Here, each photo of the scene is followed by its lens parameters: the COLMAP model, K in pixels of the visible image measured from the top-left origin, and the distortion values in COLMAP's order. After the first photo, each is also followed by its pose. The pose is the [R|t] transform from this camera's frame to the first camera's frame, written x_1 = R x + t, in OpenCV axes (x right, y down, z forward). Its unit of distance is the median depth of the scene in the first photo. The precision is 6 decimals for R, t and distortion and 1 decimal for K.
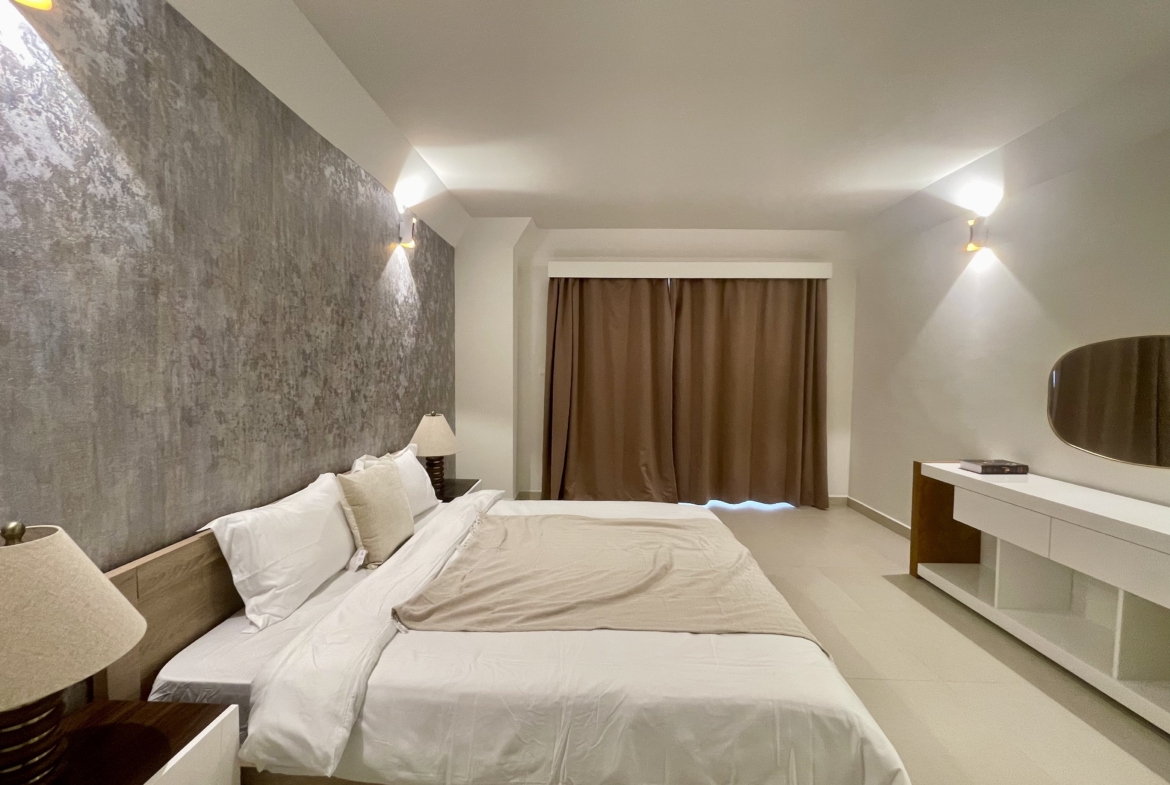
lens RADIAL K [[483.0, 0, 585.0], [0, 483.0, 392.5], [0, 0, 1]] dist [0.009010, -0.000259]
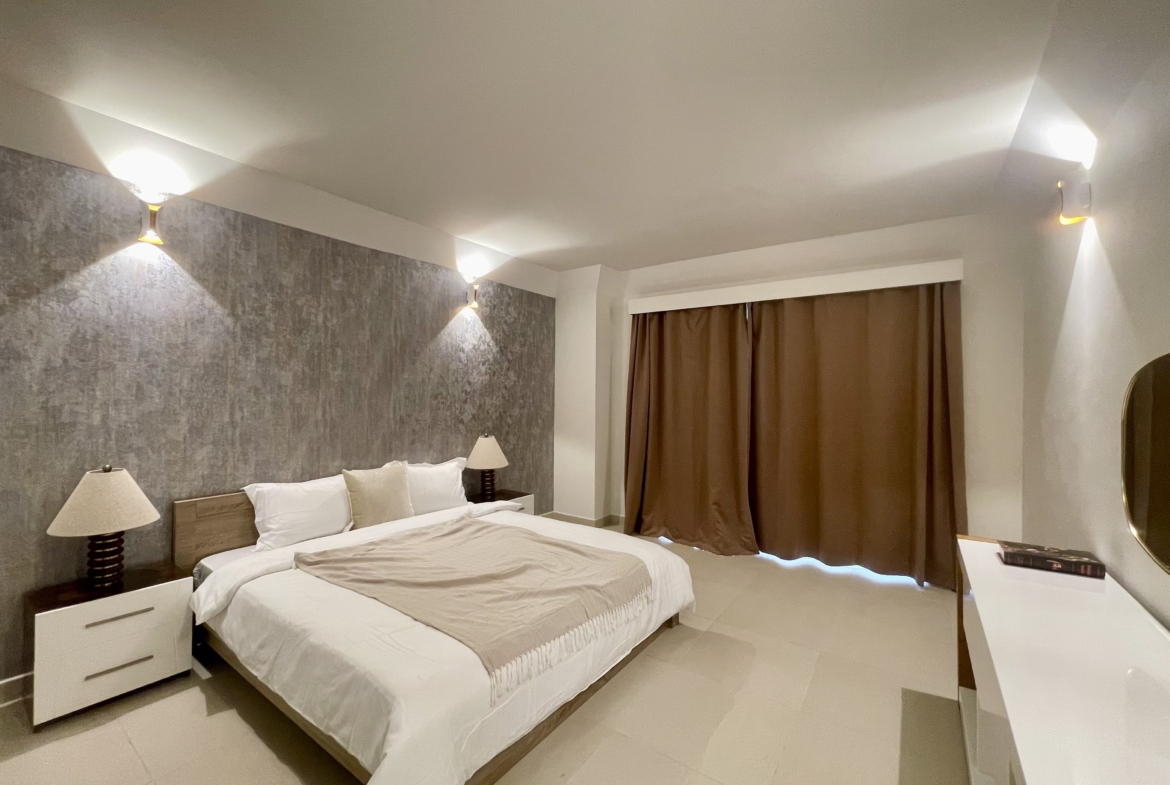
lens RADIAL K [[485.4, 0, 585.0], [0, 485.4, 392.5], [0, 0, 1]] dist [-0.001957, 0.007201]
pose [[0.824828, -0.003485, -0.565373, 0.604053], [-0.030657, 0.998234, -0.050879, -0.011527], [0.564552, 0.059299, 0.823265, 0.094481]]
